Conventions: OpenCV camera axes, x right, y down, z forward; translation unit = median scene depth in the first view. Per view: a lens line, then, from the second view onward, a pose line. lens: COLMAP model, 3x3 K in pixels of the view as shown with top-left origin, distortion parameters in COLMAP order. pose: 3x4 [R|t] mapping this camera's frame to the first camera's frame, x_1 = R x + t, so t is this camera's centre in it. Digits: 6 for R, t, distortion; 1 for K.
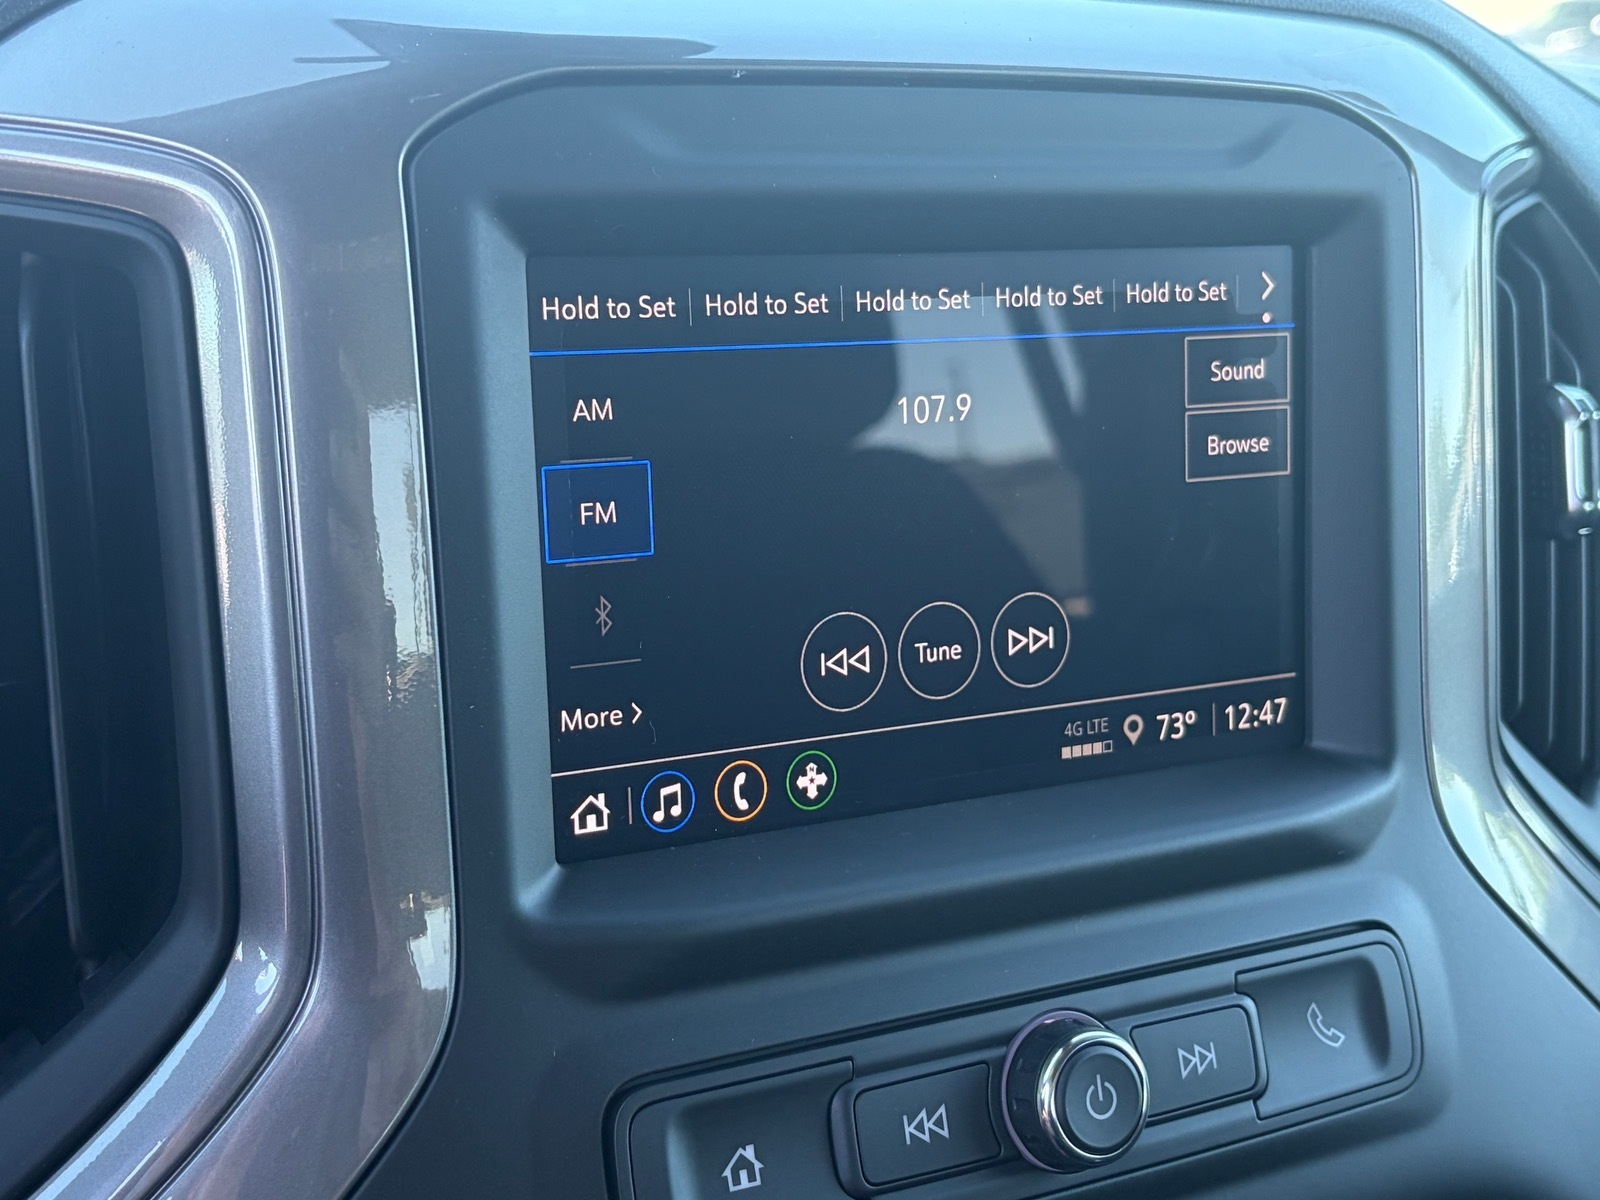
lens RADIAL K [[2211.9, 0, 807.3], [0, 2211.9, 644.4], [0, 0, 1]] dist [0.143489, 0.000000]
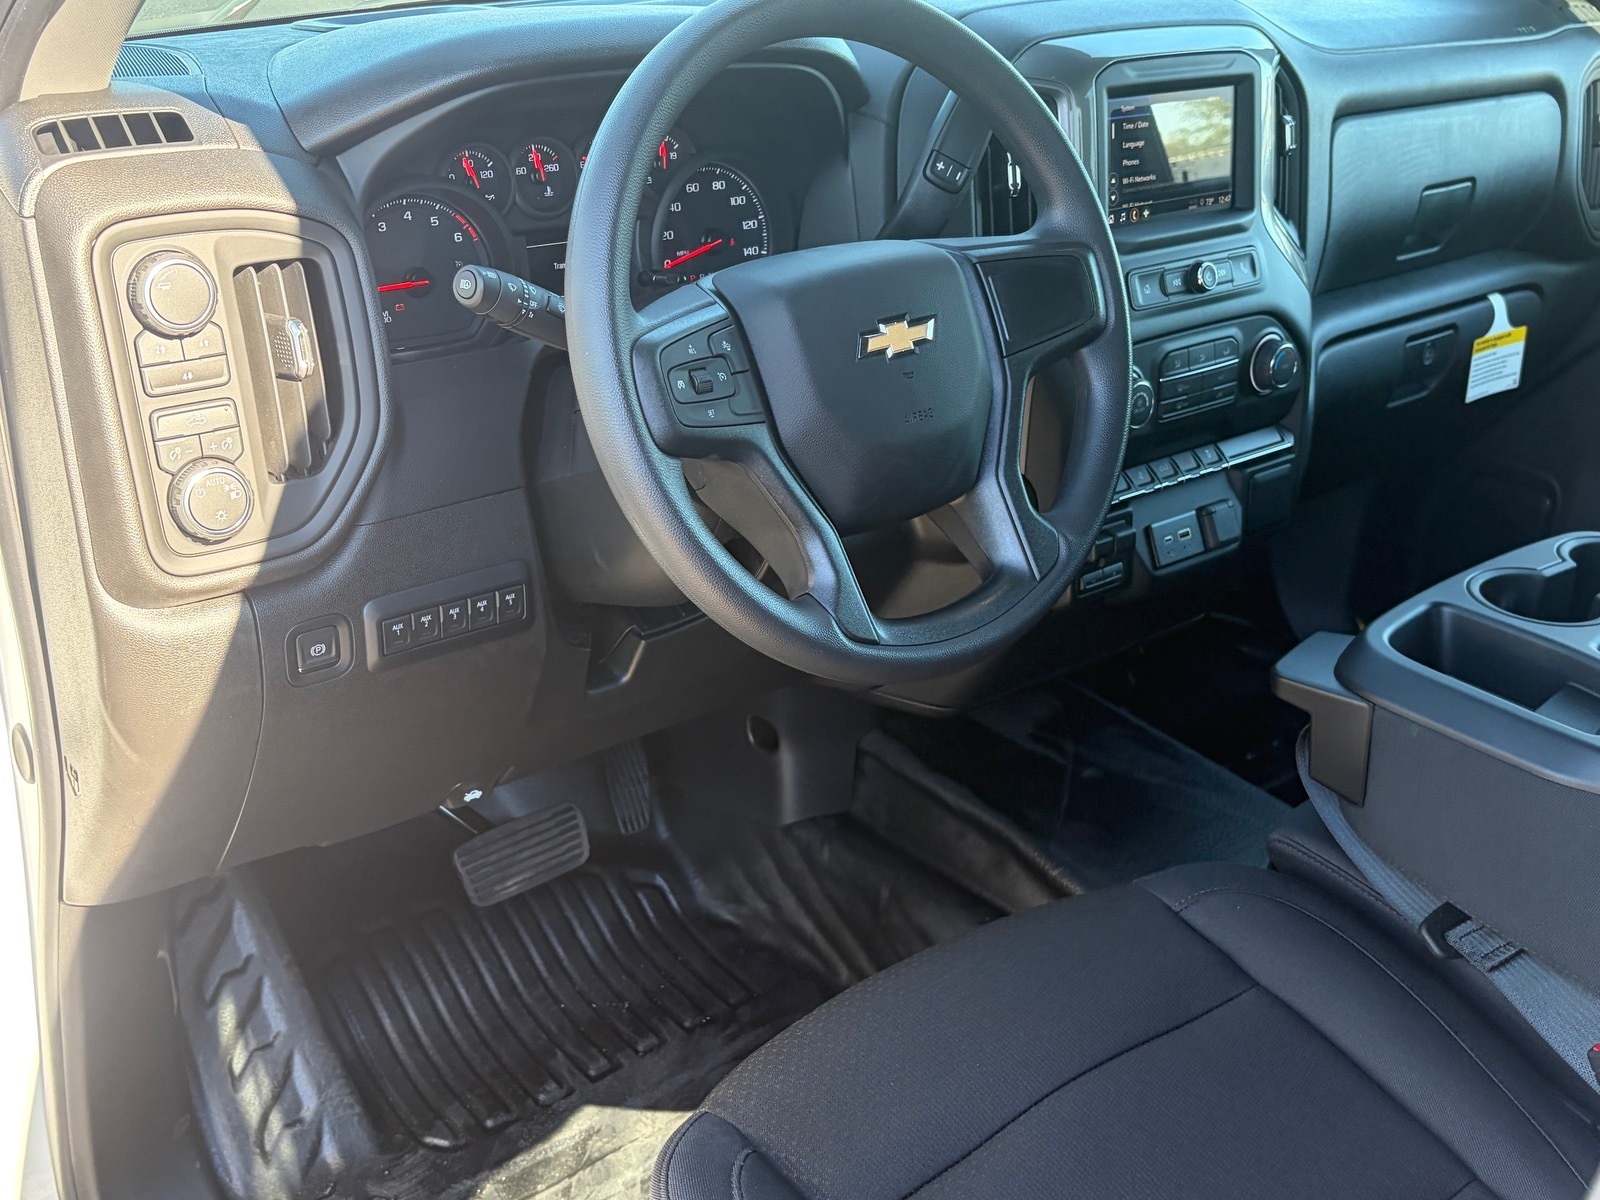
lens RADIAL K [[1688.3, 0, 815.1], [0, 1688.3, 603.1], [0, 0, 1]] dist [0.036360, 0.000000]
pose [[0.985340, -0.072786, 0.154298, -1.221095], [0.043076, 0.981261, 0.187807, 0.158987], [-0.165076, -0.178407, 0.970011, -2.340331]]
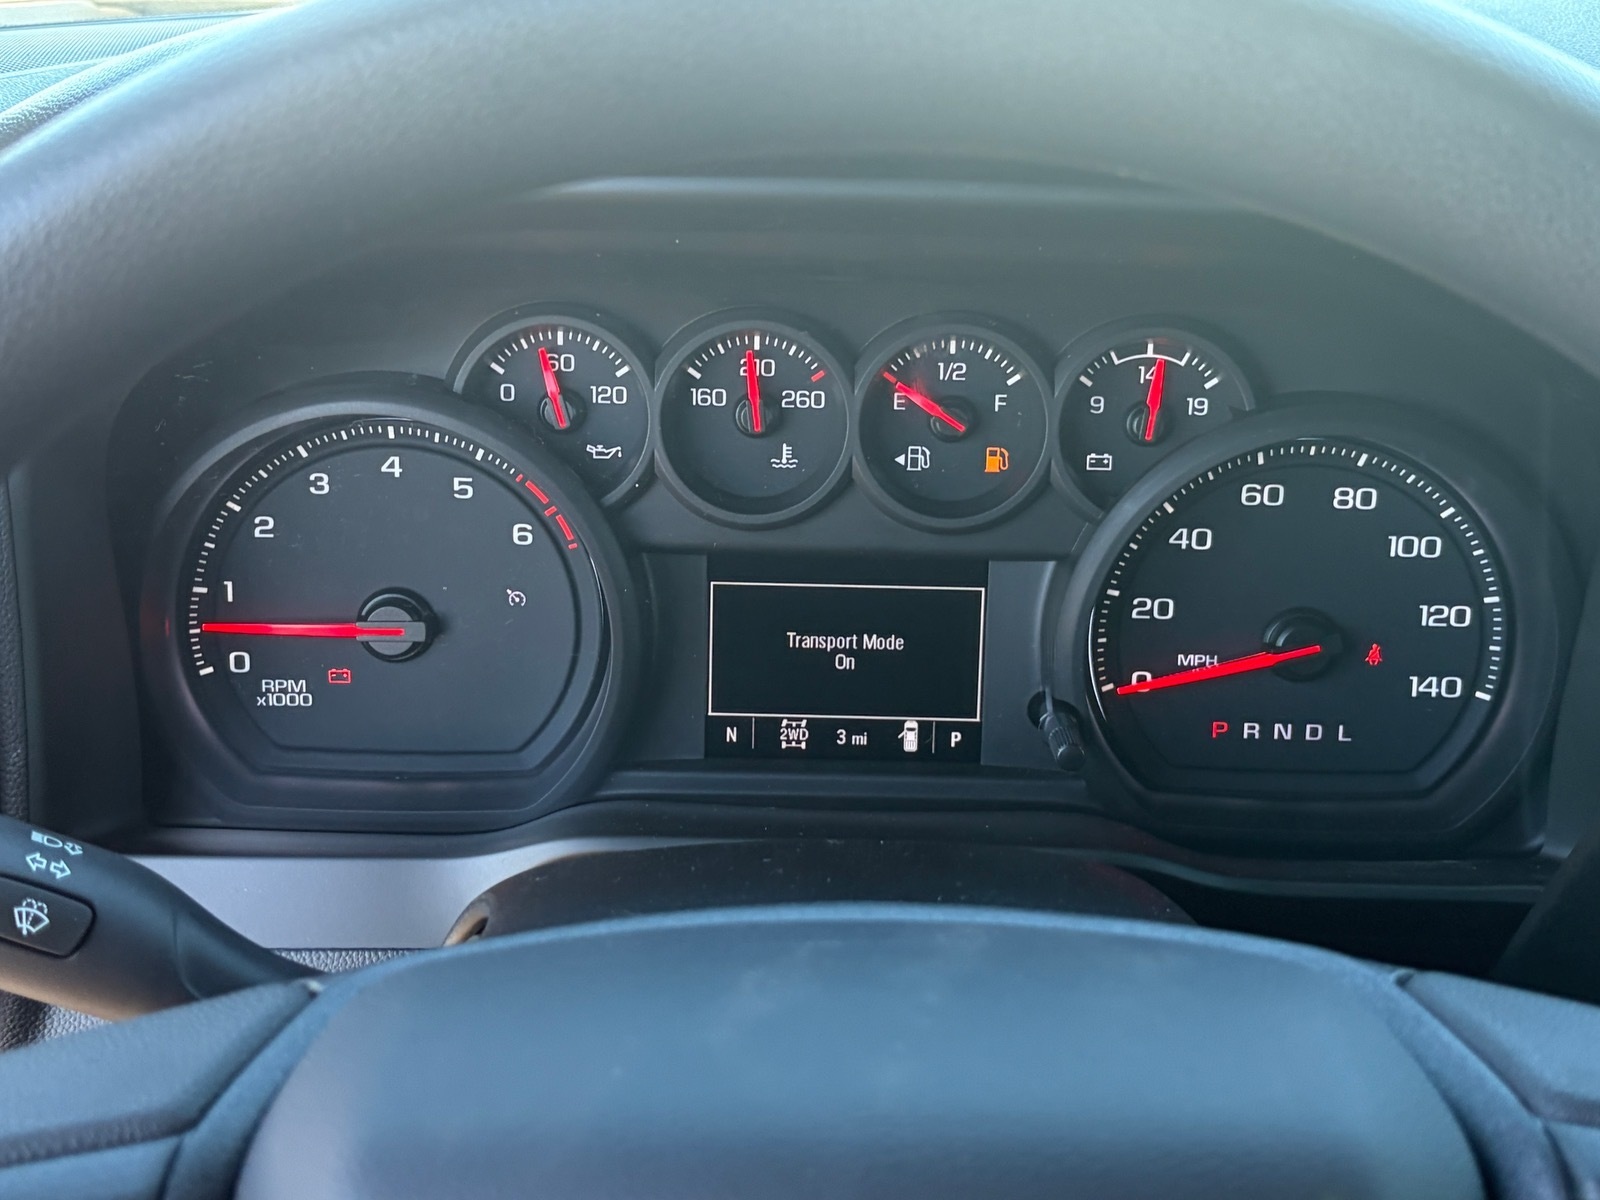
lens RADIAL K [[2211.9, 0, 817.7], [0, 2211.9, 609.7], [0, 0, 1]] dist [0.143489, 0.000000]
pose [[0.863069, 0.168518, -0.476144, -0.448432], [-0.111514, 0.983012, 0.145778, -0.123023], [0.492622, -0.072720, 0.867200, -0.565836]]
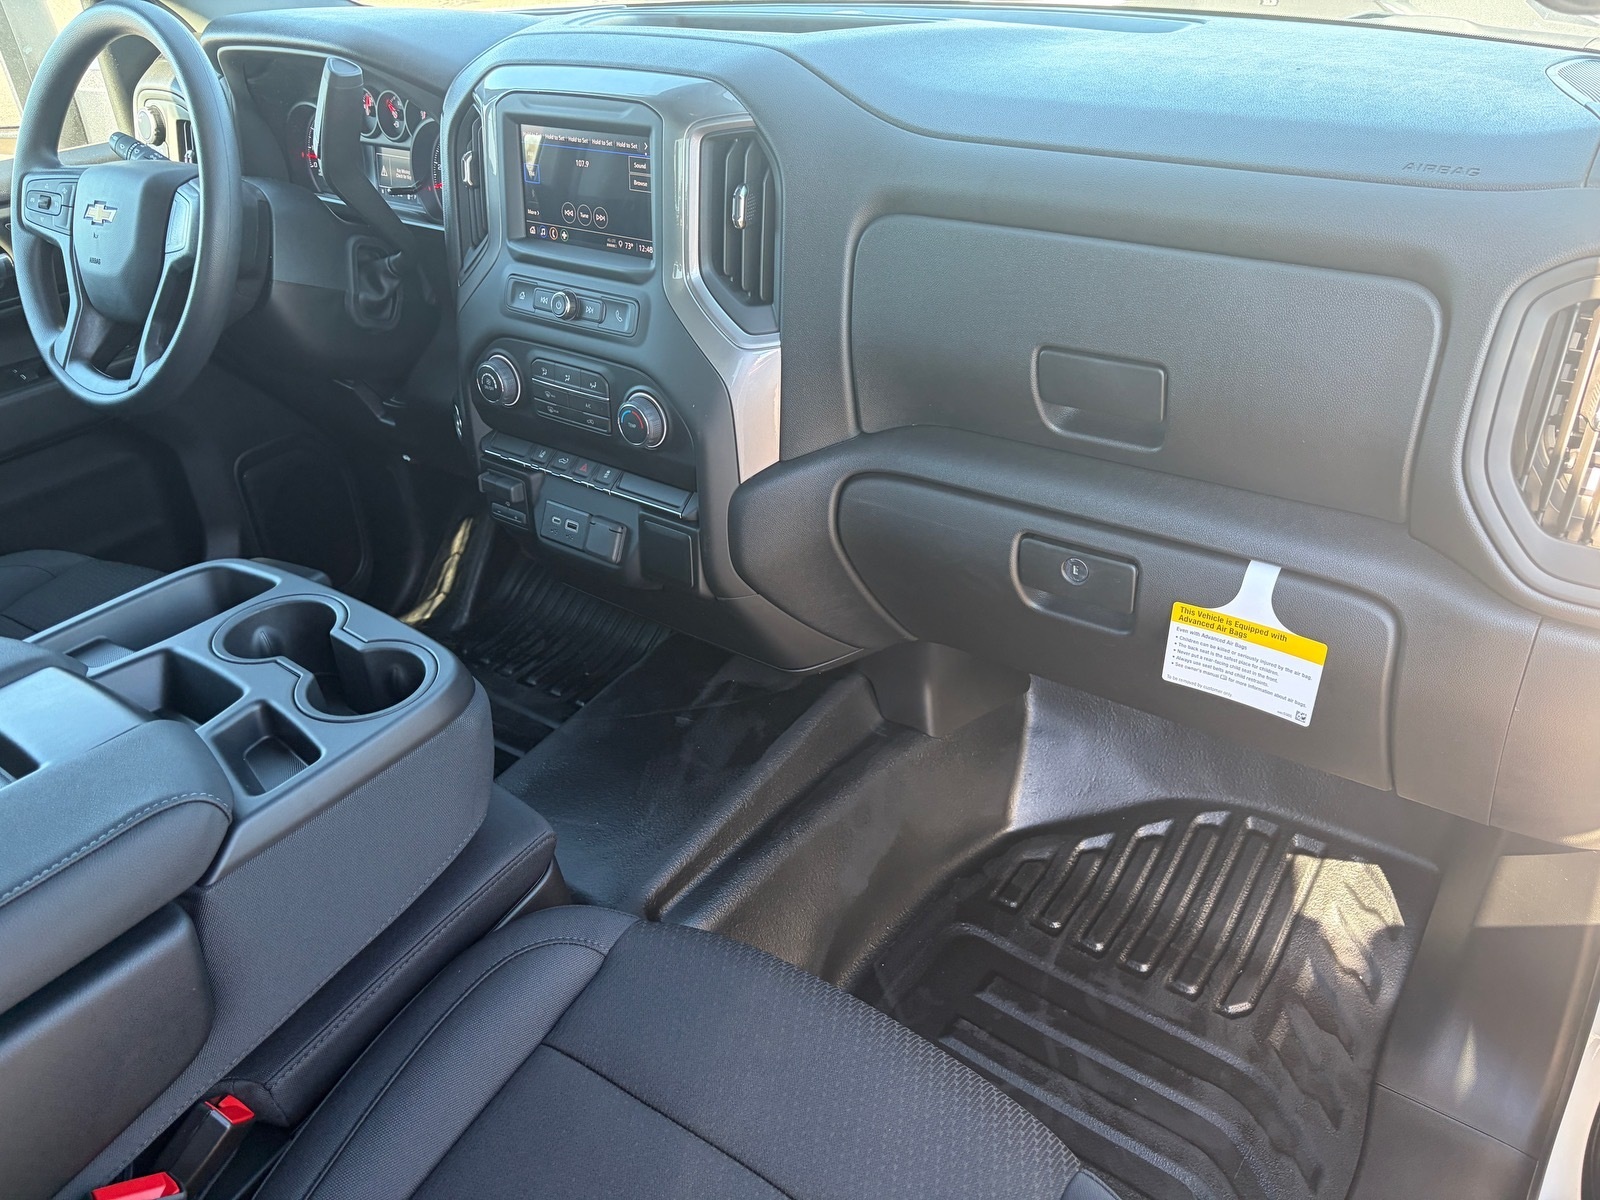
lens RADIAL K [[1208.7, 0, 803.2], [0, 1208.7, 596.7], [0, 0, 1]] dist [0.032689, -0.034197]
pose [[0.388140, 0.433979, -0.813025, 2.755083], [-0.164275, 0.900639, 0.402321, -0.390793], [0.906841, -0.022597, 0.420866, 0.278747]]
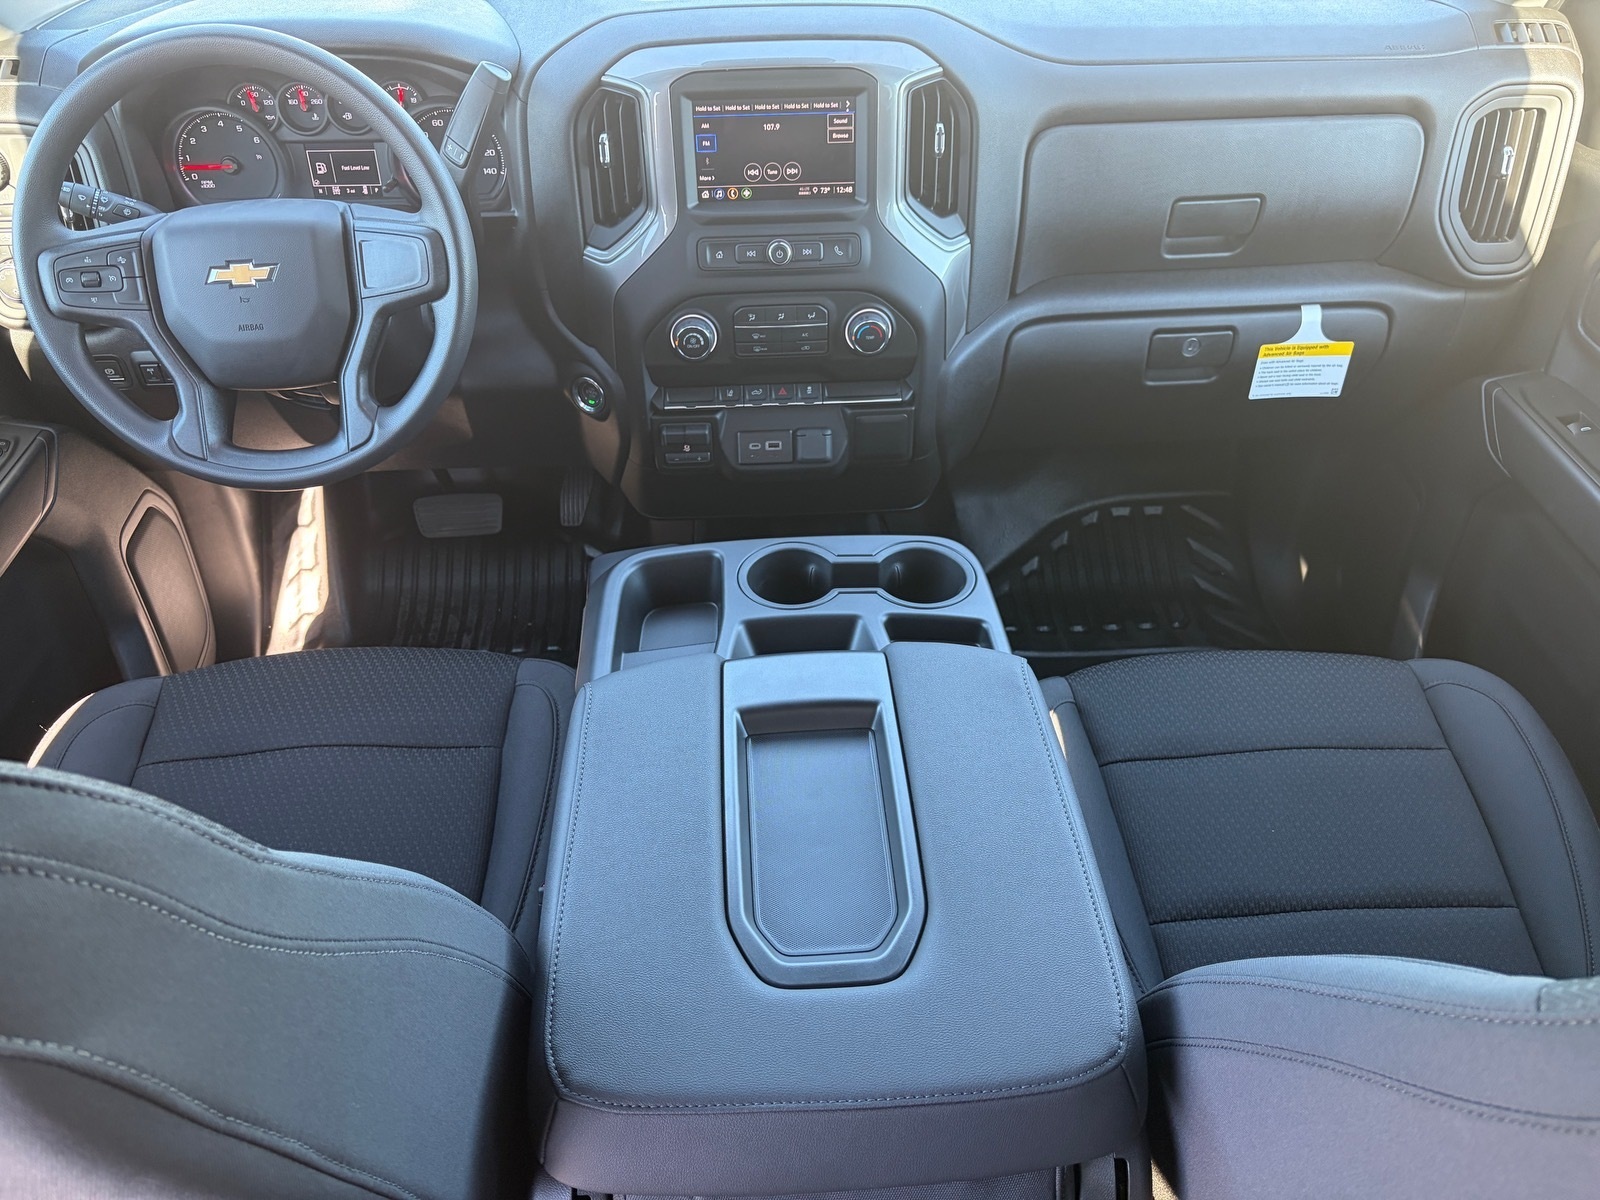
lens RADIAL K [[1208.7, 0, 806.2], [0, 1208.7, 598.3], [0, 0, 1]] dist [0.032689, -0.034197]
pose [[0.891962, 0.254491, -0.373683, 1.543217], [-0.075582, 0.898832, 0.431727, -0.355884], [0.445749, -0.356840, 0.820959, -1.864351]]
